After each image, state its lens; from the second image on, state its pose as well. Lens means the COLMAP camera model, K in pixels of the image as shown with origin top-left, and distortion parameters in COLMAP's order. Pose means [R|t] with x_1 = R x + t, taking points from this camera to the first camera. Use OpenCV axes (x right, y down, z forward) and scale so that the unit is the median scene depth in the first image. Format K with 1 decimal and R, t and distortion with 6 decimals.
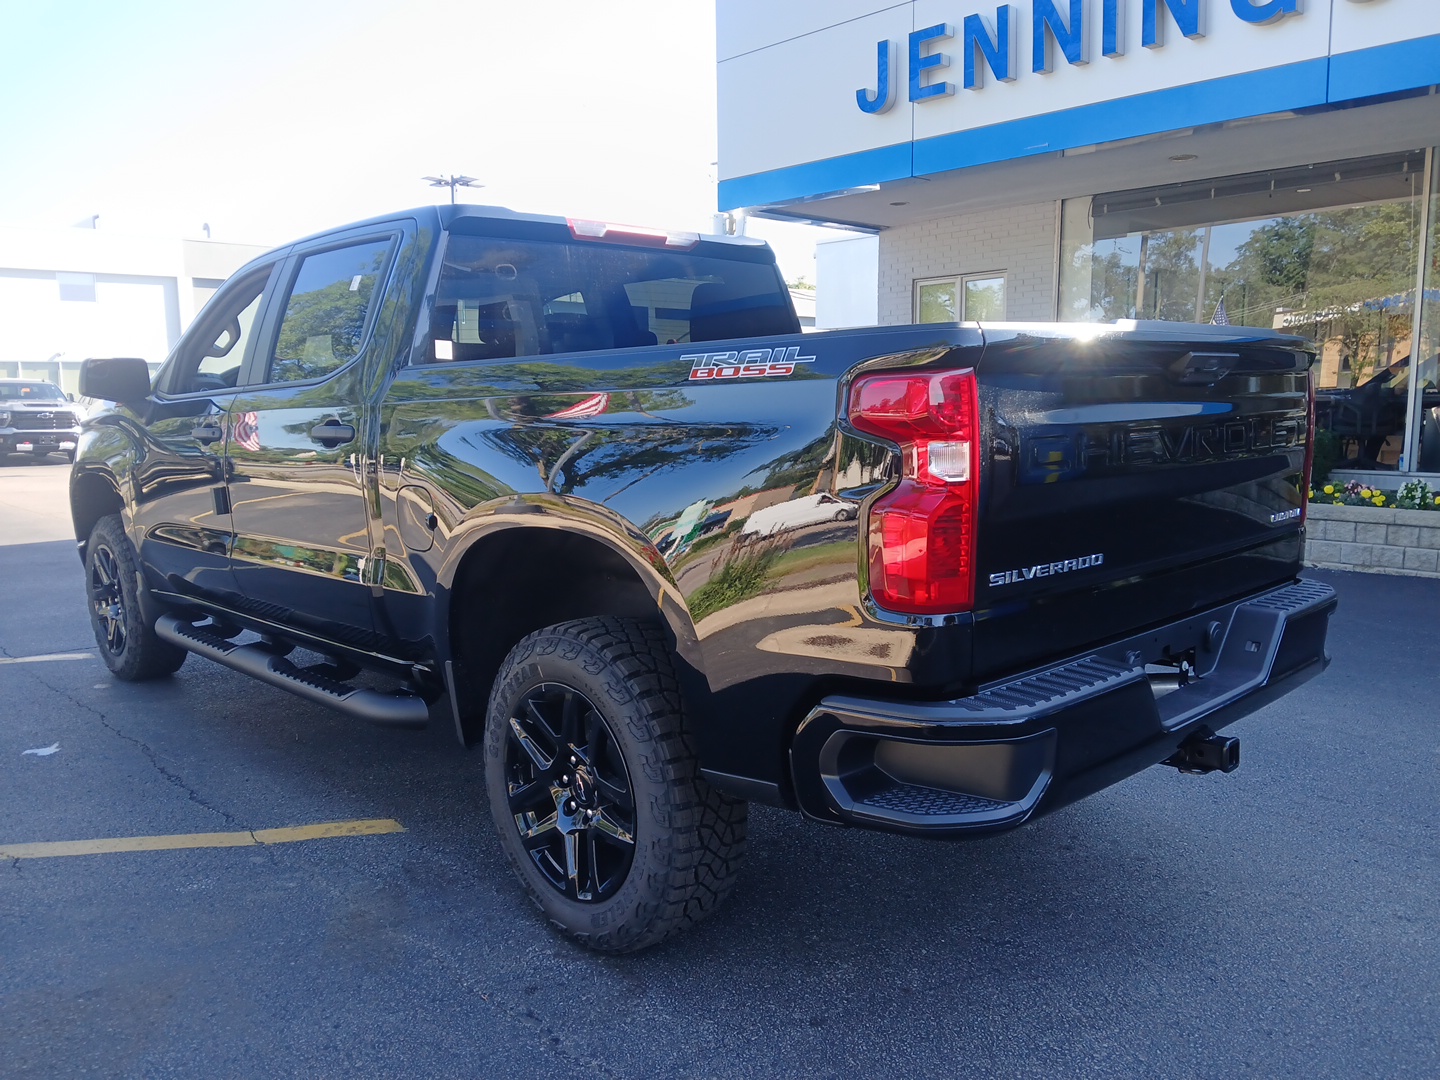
lens RADIAL K [[1130.3, 0, 720.0], [0, 1130.3, 540.0], [0, 0, 1]] dist [0.044733, -0.092828]
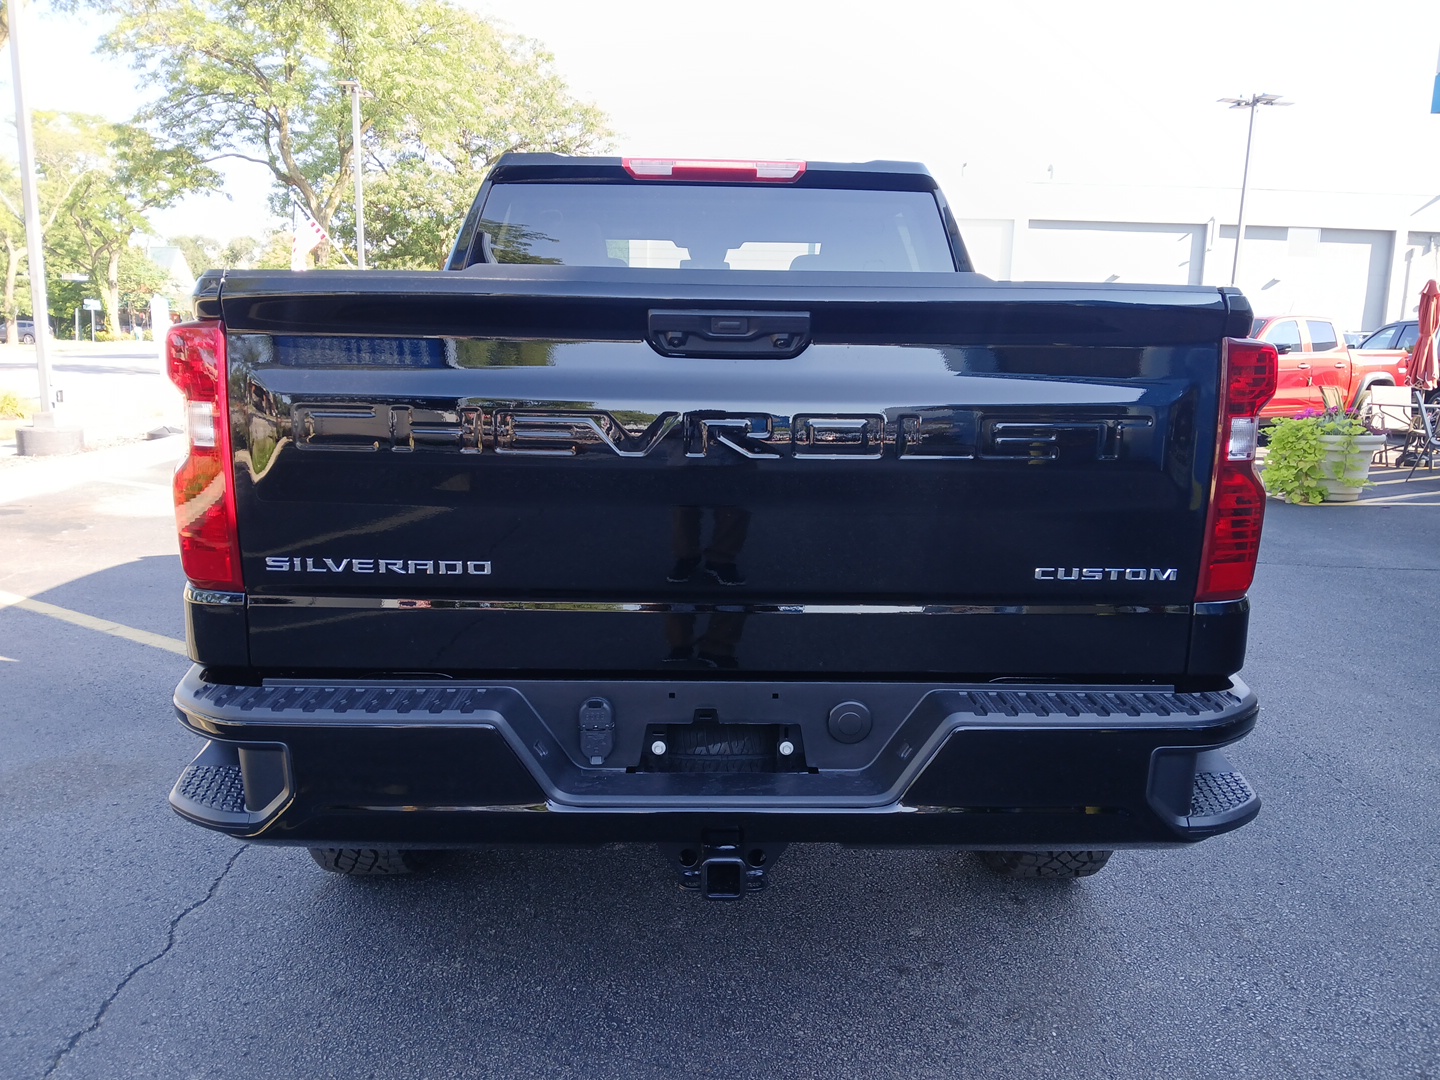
lens RADIAL K [[1130.3, 0, 720.0], [0, 1130.3, 540.0], [0, 0, 1]] dist [0.044733, -0.092828]
pose [[0.731503, 0.146370, -0.665942, 0.731076], [-0.112127, 0.989213, 0.094258, -0.071054], [0.672555, 0.005720, 0.740025, 0.396129]]
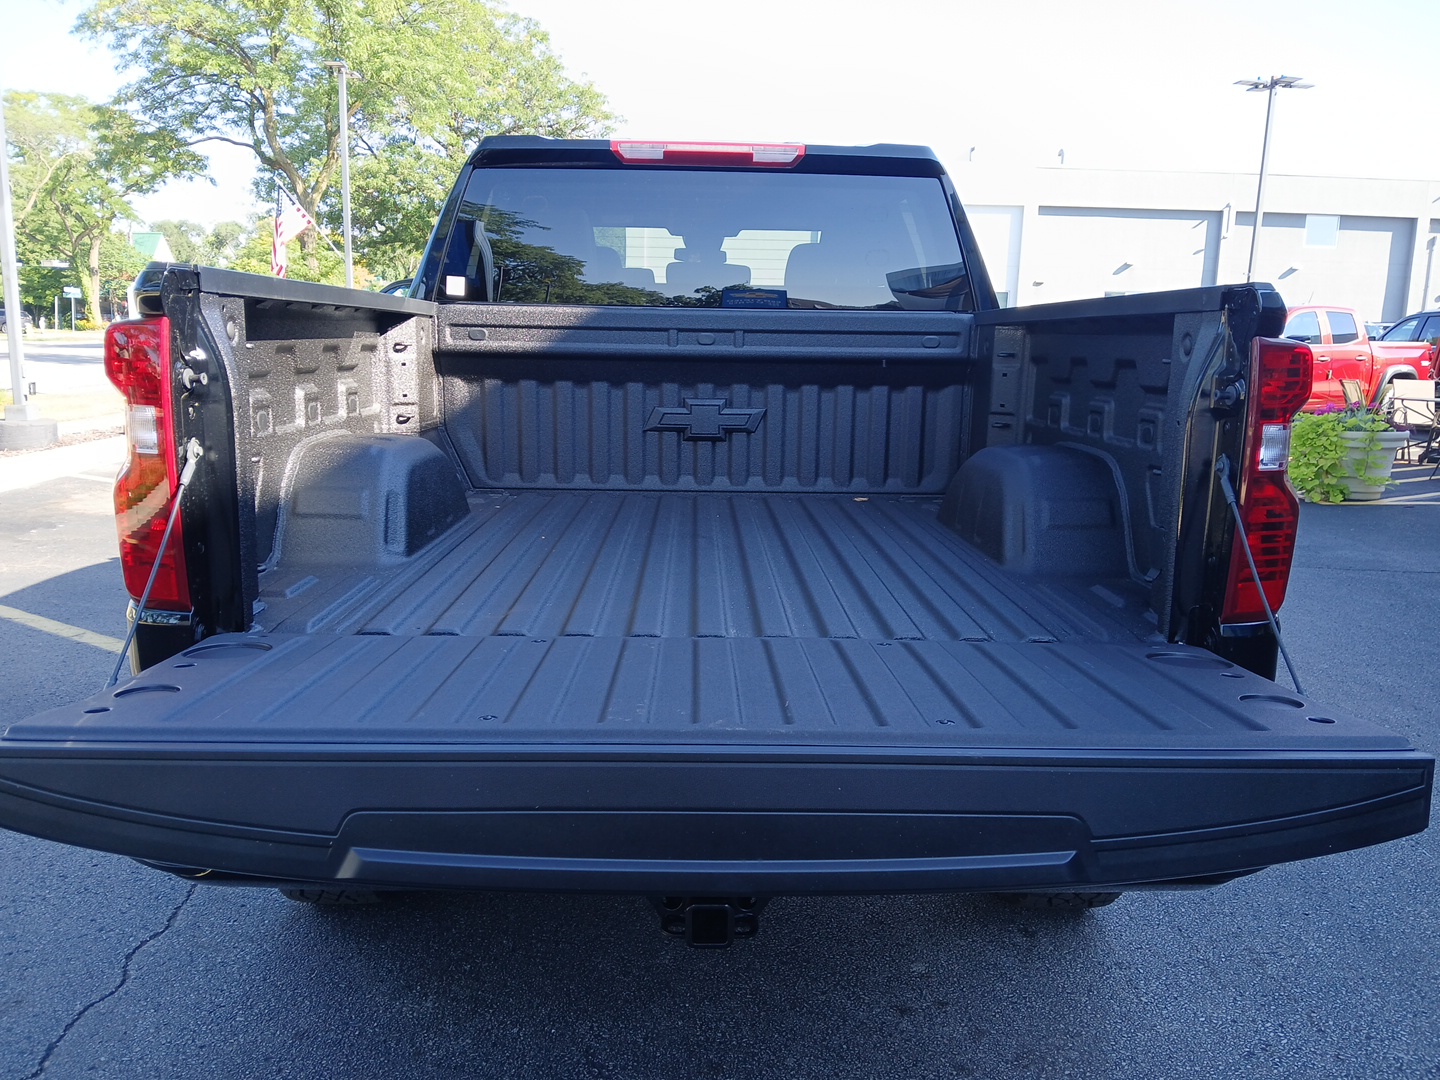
lens RADIAL K [[1163.1, 0, 720.0], [0, 1163.1, 540.0], [0, 0, 1]] dist [0.038349, -0.083426]
pose [[0.731257, 0.150239, -0.665351, 0.713307], [-0.113690, 0.988643, 0.098288, -0.078883], [0.672561, 0.003770, 0.740032, 0.424005]]
